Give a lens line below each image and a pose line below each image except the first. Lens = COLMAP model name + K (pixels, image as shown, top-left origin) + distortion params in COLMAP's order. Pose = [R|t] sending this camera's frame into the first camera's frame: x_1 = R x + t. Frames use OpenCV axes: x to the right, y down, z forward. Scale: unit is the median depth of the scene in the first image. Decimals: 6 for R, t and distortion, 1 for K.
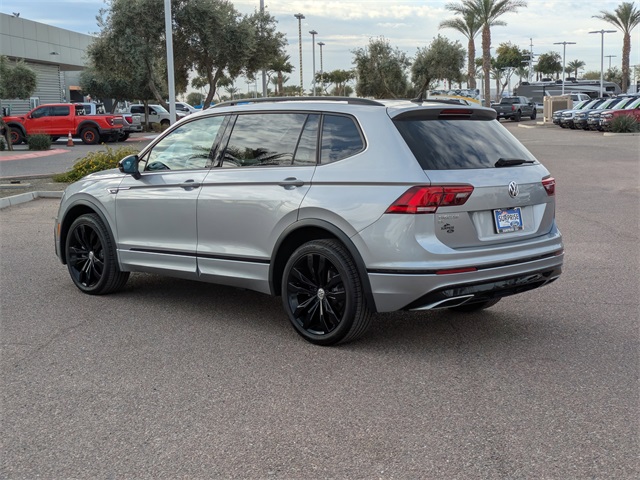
lens RADIAL K [[988.8, 0, 320.0], [0, 988.8, 240.0], [0, 0, 1]] dist [0.139393, 0.011442]
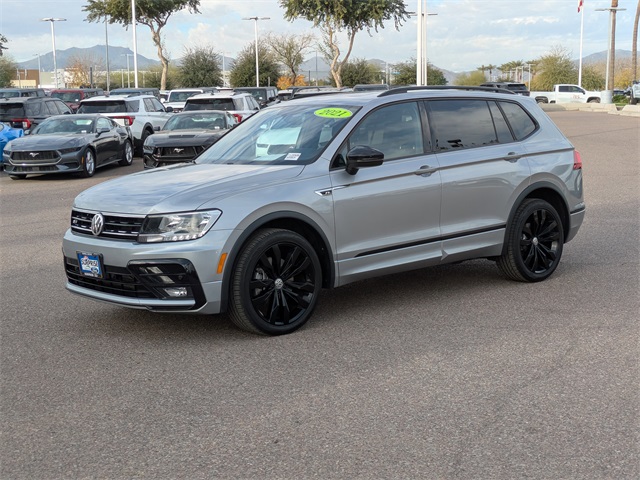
lens RADIAL K [[988.8, 0, 320.0], [0, 988.8, 240.0], [0, 0, 1]] dist [0.139393, 0.011442]
pose [[0.060445, -0.130125, 0.989653, -1.106044], [0.129263, 0.984138, 0.121504, -0.119446], [-0.989766, 0.120582, 0.076306, 1.017256]]
